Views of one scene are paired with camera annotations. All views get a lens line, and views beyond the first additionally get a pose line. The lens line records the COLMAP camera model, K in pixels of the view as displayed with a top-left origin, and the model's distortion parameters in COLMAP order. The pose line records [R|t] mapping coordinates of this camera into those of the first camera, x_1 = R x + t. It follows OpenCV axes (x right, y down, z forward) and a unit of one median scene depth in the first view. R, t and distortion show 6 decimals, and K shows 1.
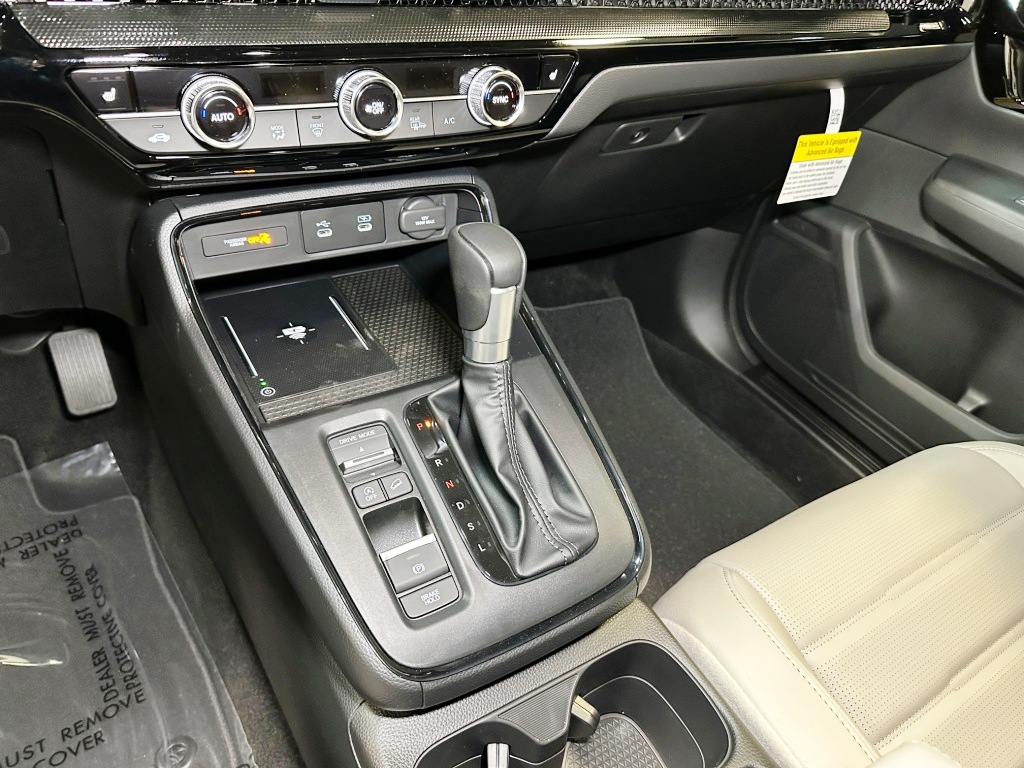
lens RADIAL K [[716.6, 0, 515.1], [0, 716.6, 381.2], [0, 0, 1]] dist [0.043744, -0.075839]
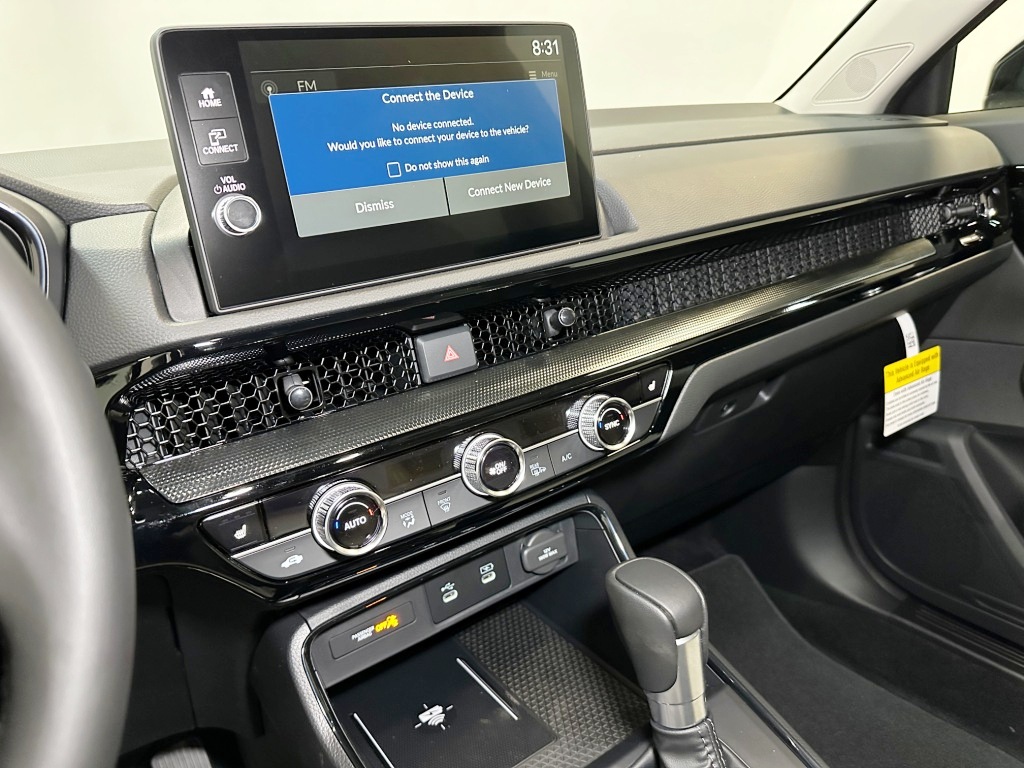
lens RADIAL K [[715.6, 0, 513.0], [0, 715.6, 387.7], [0, 0, 1]] dist [0.107504, -0.202637]
pose [[0.971373, -0.235394, -0.031993, -0.093558], [0.209552, 0.912487, -0.351363, -0.107479], [0.111902, 0.334601, 0.935692, 0.054428]]
